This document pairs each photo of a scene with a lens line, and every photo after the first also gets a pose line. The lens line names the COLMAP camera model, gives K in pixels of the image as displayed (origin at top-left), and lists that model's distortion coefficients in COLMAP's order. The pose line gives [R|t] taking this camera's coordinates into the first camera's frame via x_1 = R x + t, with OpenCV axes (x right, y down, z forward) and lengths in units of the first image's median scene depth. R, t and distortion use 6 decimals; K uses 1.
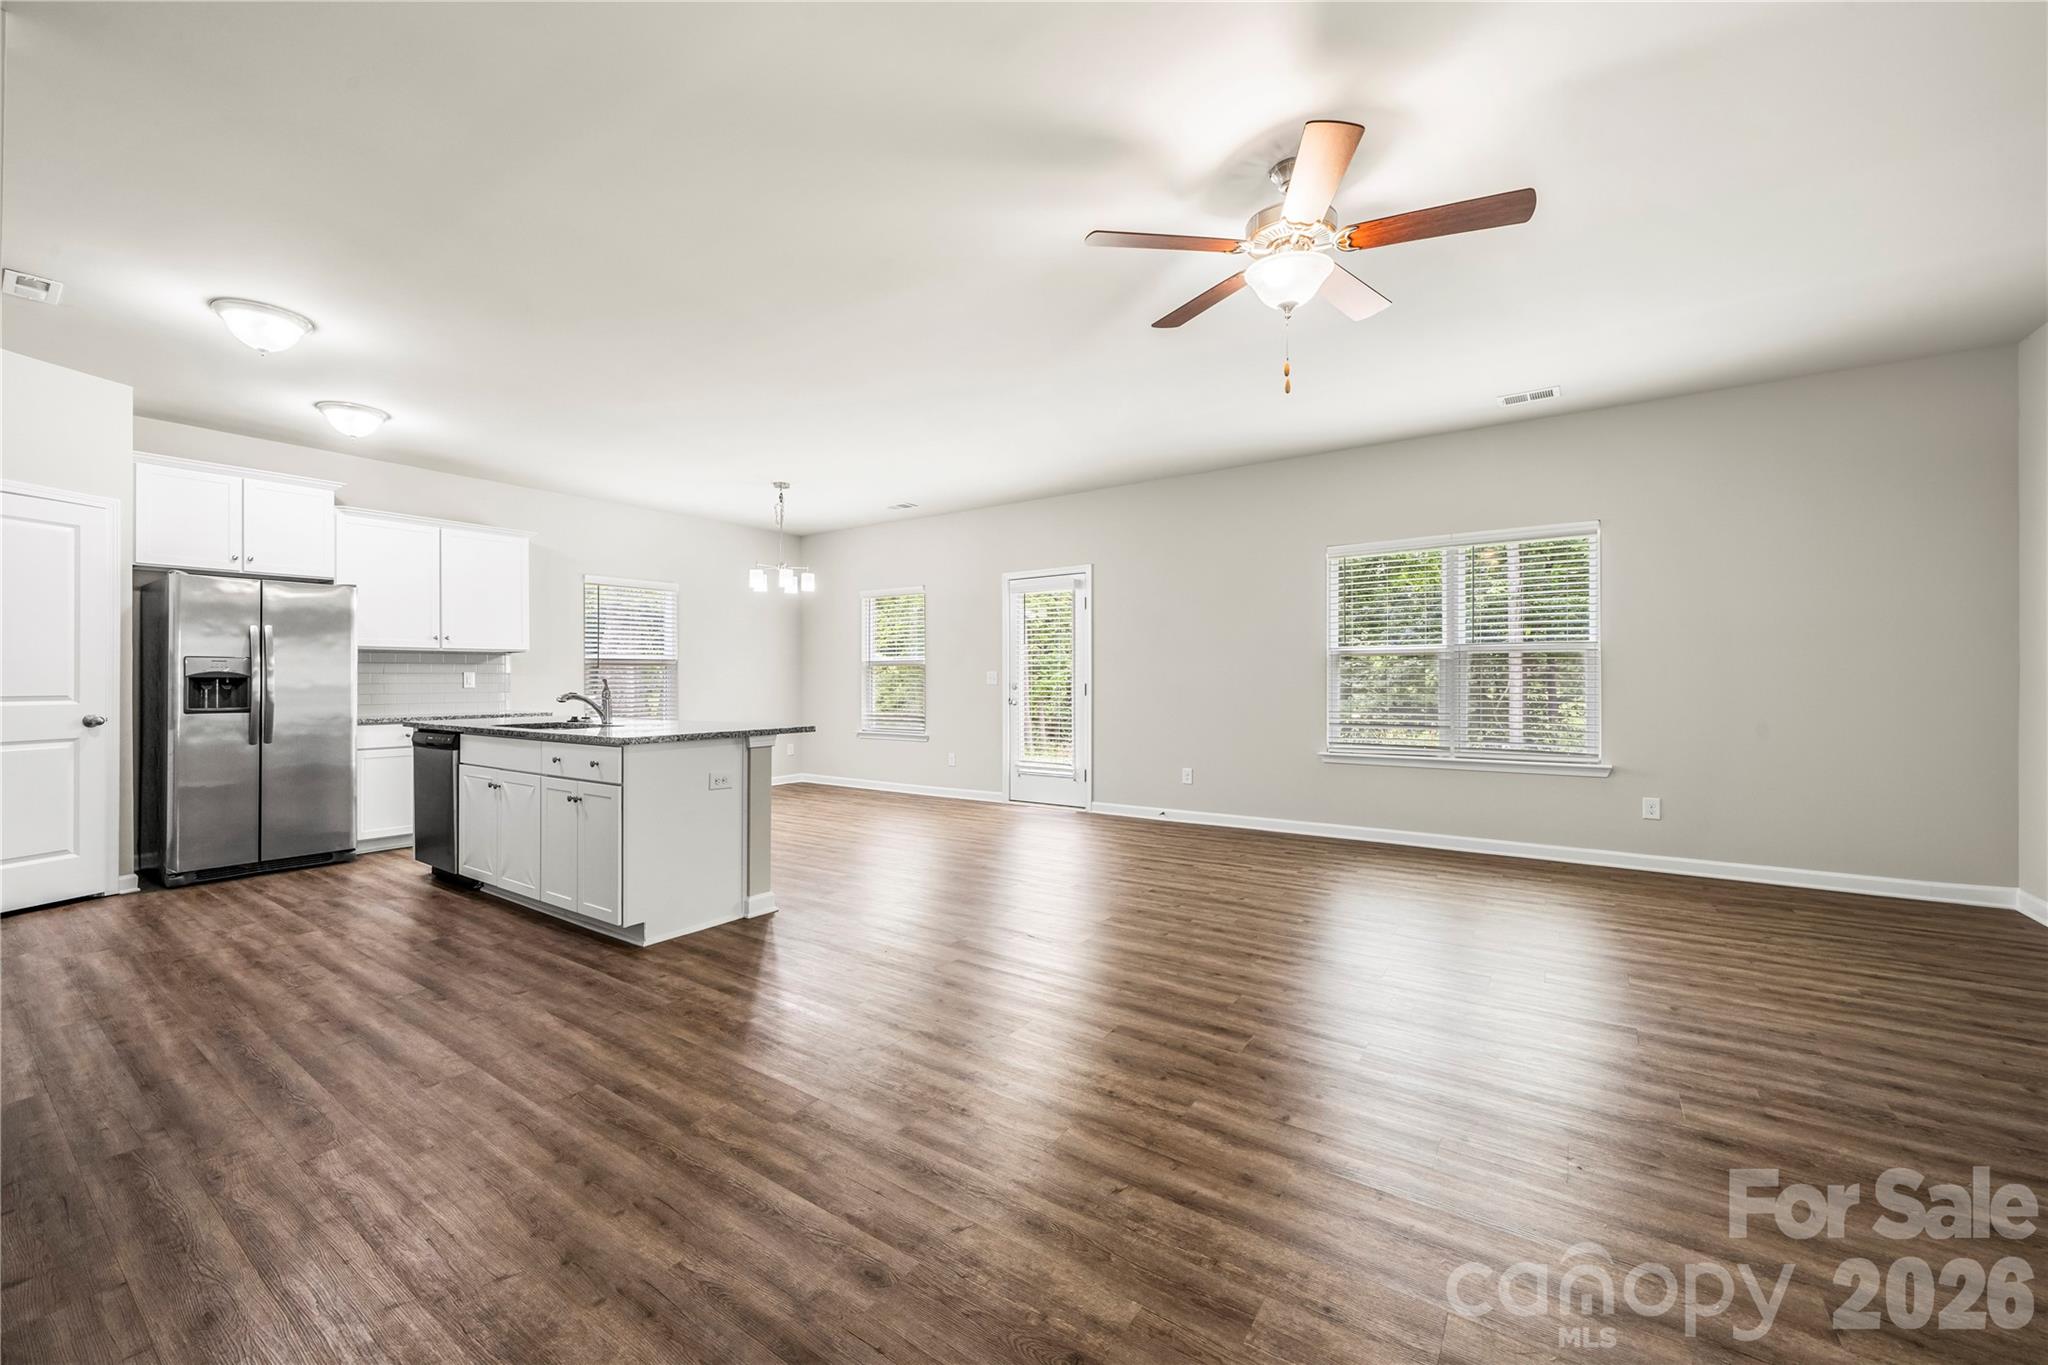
lens RADIAL K [[809.2, 0, 1011.8], [0, 809.2, 670.3], [0, 0, 1]] dist [0.007376, -0.002156]
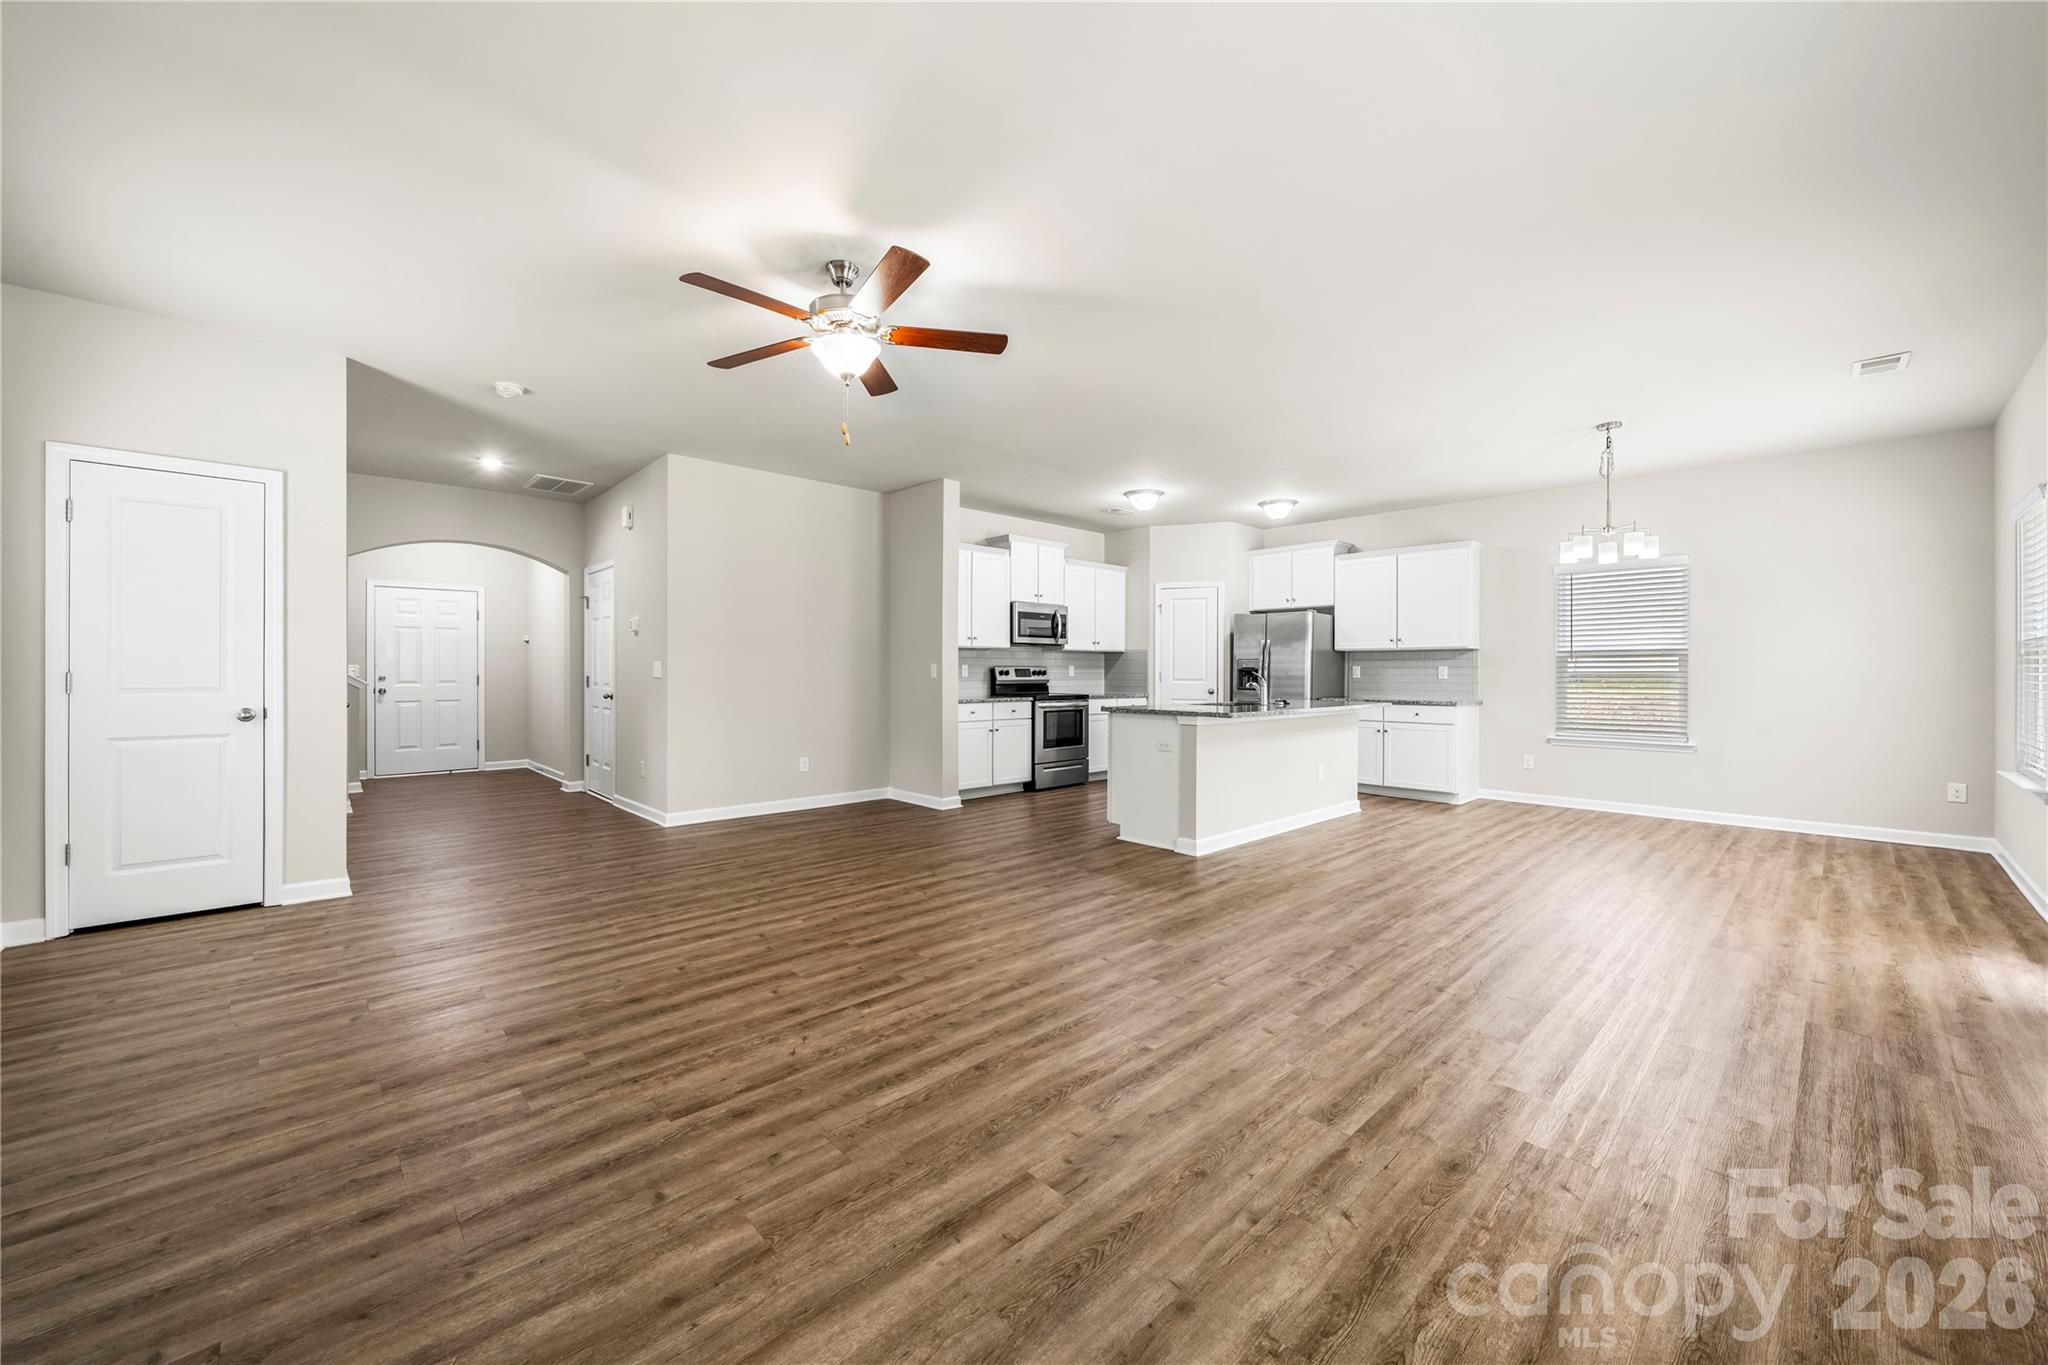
lens RADIAL K [[750.8, 0, 1009.5], [0, 750.8, 681.4], [0, 0, 1]] dist [0.001460, -0.000347]
pose [[-0.207280, 0.015507, -0.978159, 0.790215], [0.009751, 0.999857, 0.013785, 0.004510], [0.978233, -0.006681, -0.207402, 0.829405]]
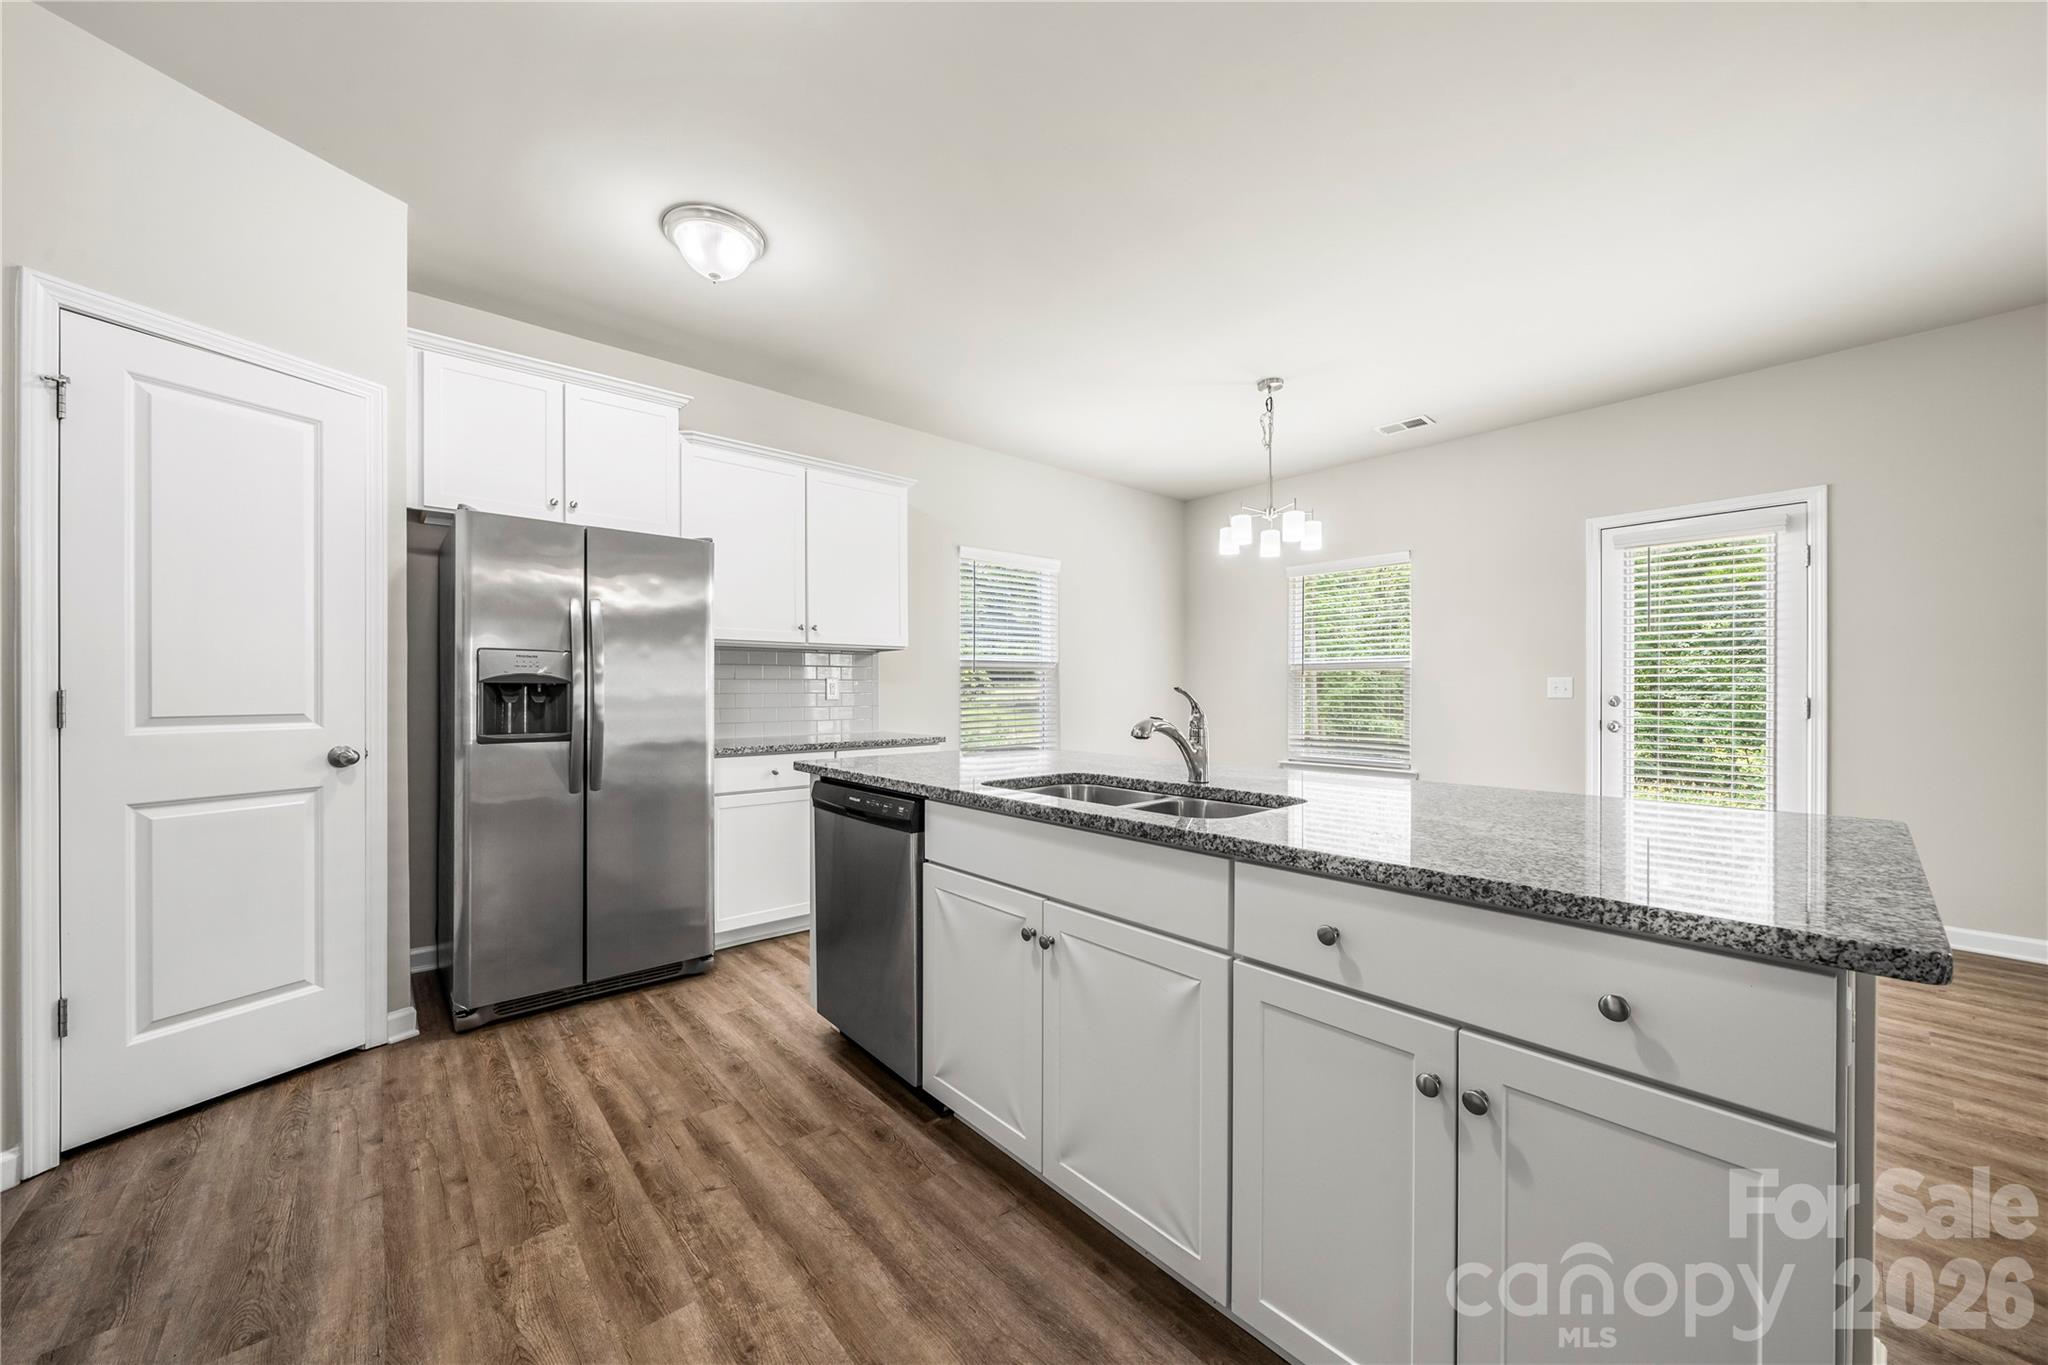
lens RADIAL K [[750.8, 0, 1029.1], [0, 750.8, 689.4], [0, 0, 1]] dist [0.001460, -0.000347]
pose [[0.974171, 0.003409, -0.225786, -0.483518], [-0.000594, 0.999921, 0.012534, 0.005822], [0.225811, -0.012076, 0.974096, 0.539653]]
